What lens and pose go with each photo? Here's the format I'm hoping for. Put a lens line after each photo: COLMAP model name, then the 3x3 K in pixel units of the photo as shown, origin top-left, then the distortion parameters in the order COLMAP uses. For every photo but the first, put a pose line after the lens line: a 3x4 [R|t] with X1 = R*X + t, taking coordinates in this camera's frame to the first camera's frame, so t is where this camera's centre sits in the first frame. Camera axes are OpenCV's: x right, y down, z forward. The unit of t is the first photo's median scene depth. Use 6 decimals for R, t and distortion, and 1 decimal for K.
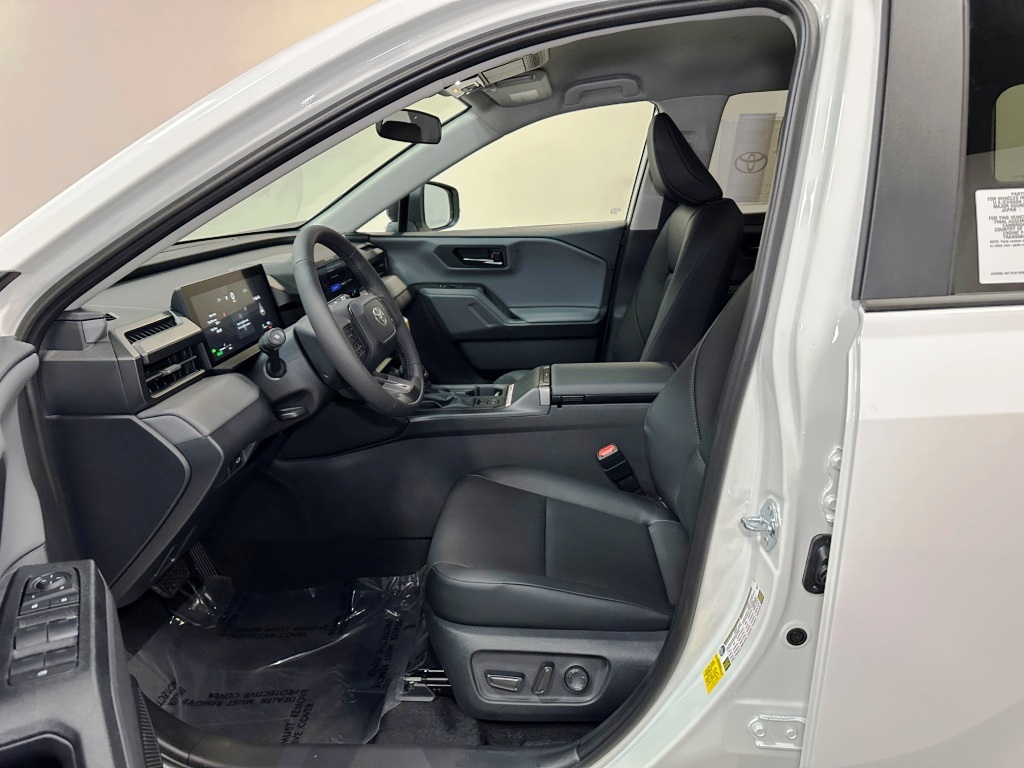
lens RADIAL K [[722.6, 0, 514.3], [0, 722.6, 382.1], [0, 0, 1]] dist [0.027350, -0.042749]
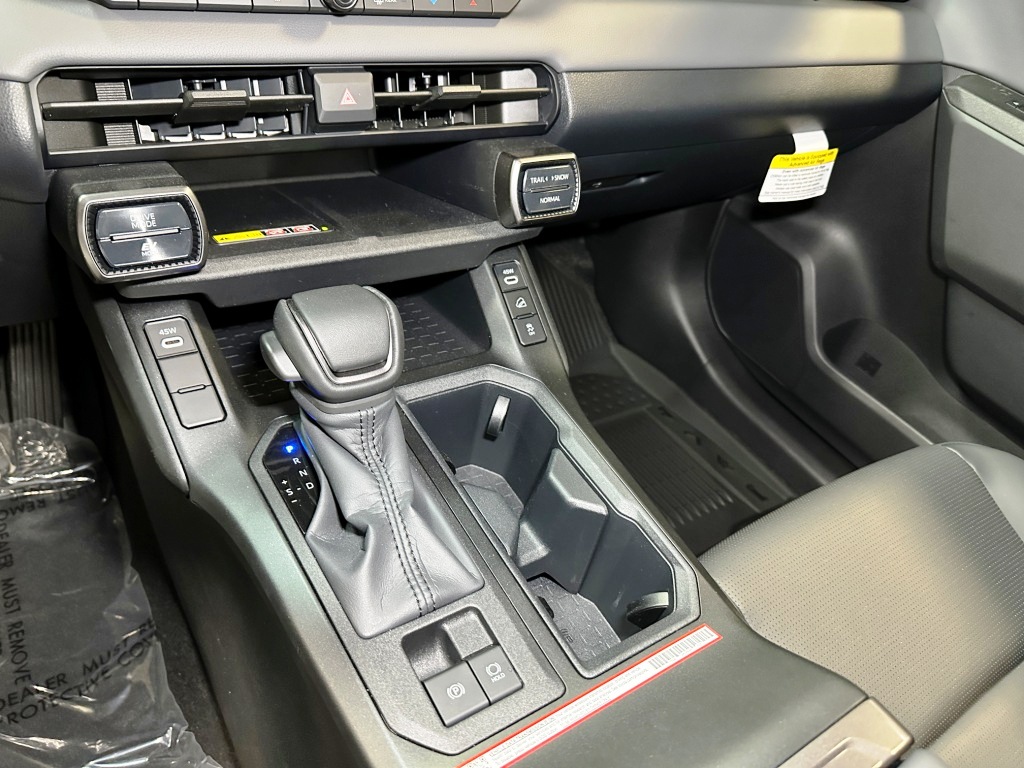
lens RADIAL K [[722.6, 0, 511.3], [0, 722.6, 384.3], [0, 0, 1]] dist [0.027350, -0.042749]
pose [[0.558894, 0.640412, -0.526792, 0.023235], [-0.413431, 0.765881, 0.492444, -0.104447], [0.718827, -0.057432, 0.692813, 0.614762]]
